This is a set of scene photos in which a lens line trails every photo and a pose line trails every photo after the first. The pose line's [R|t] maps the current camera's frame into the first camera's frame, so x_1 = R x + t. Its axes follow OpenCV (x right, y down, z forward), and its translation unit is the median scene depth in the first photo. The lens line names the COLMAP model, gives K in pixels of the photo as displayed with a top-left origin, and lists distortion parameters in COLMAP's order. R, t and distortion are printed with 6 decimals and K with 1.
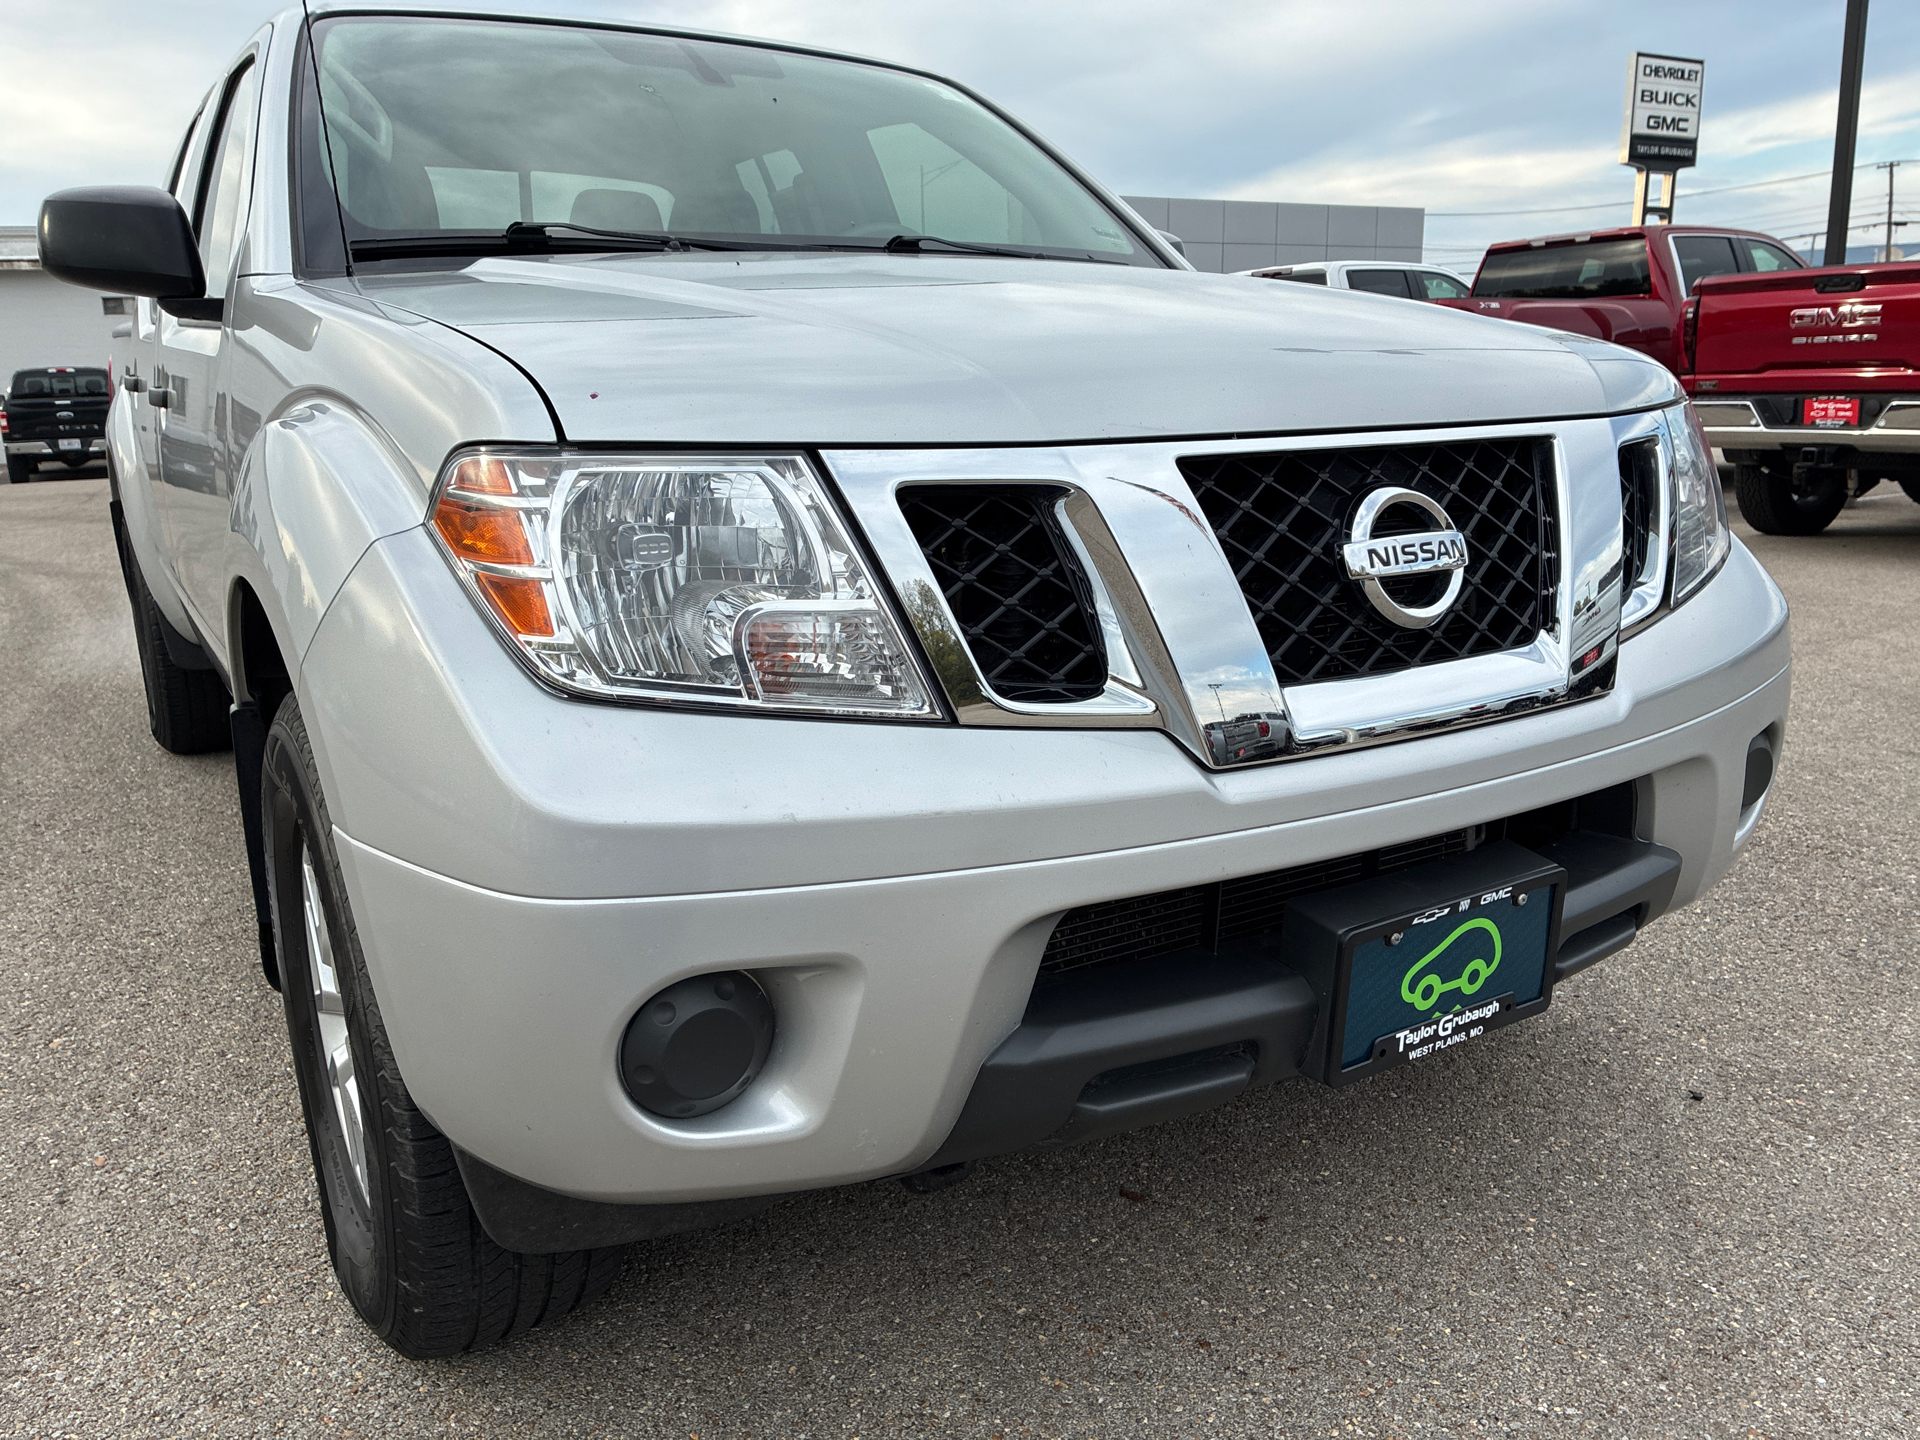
lens RADIAL K [[1458.8, 0, 966.1], [0, 1458.8, 720.8], [0, 0, 1]] dist [0.059944, -0.079334]
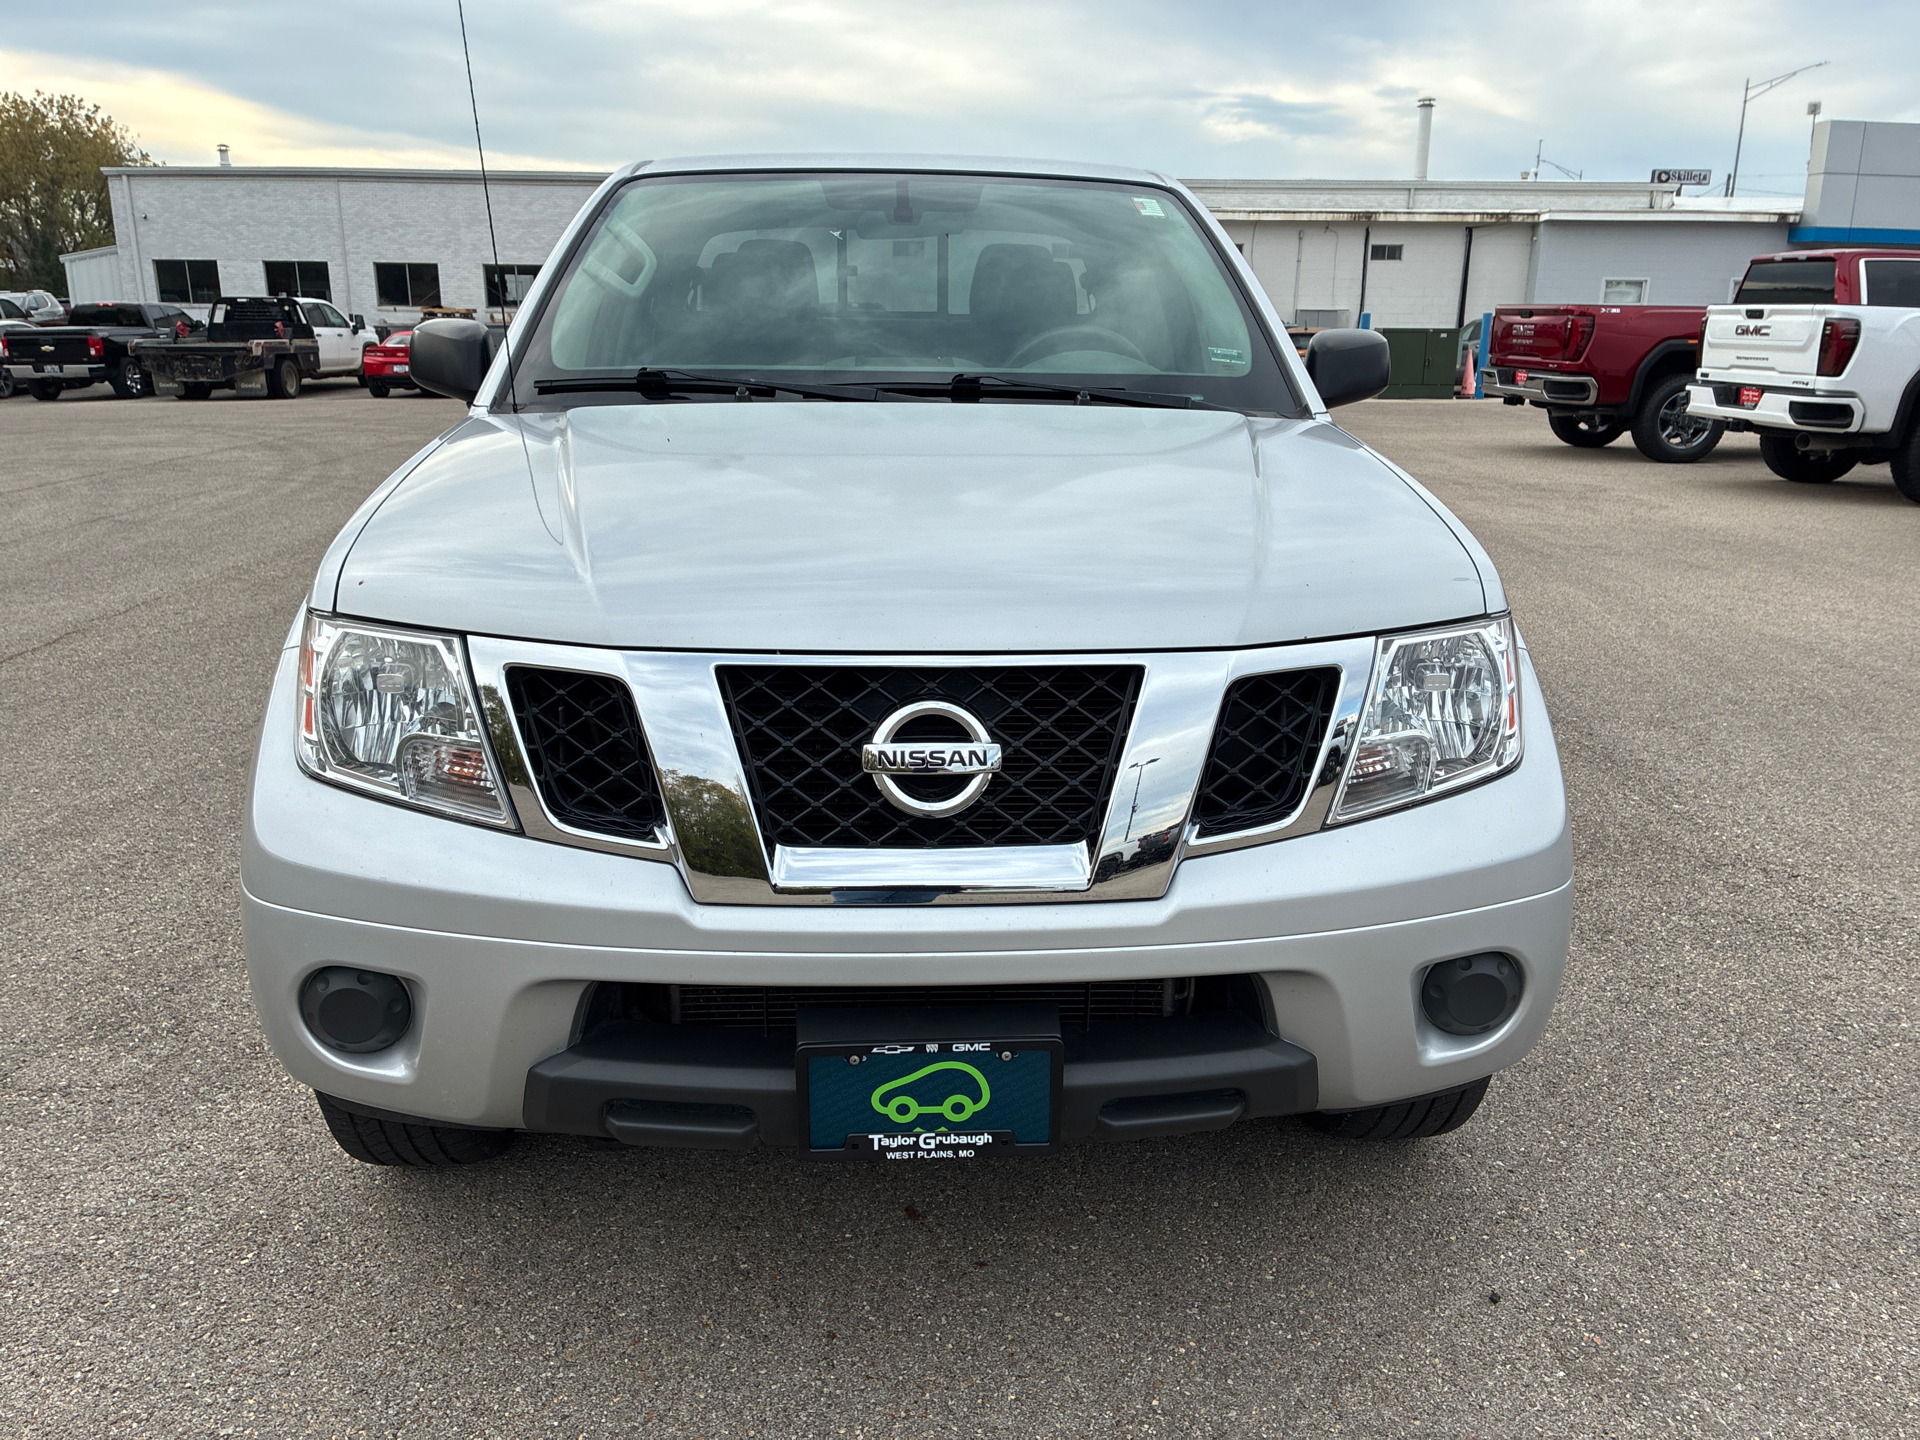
lens RADIAL K [[1458.8, 0, 947.6], [0, 1458.8, 708.2], [0, 0, 1]] dist [0.059944, -0.079334]
pose [[0.877542, 0.153889, -0.454135, 0.831376], [-0.138240, 0.988082, 0.067697, -0.230493], [0.459141, 0.003373, 0.888357, -0.075399]]
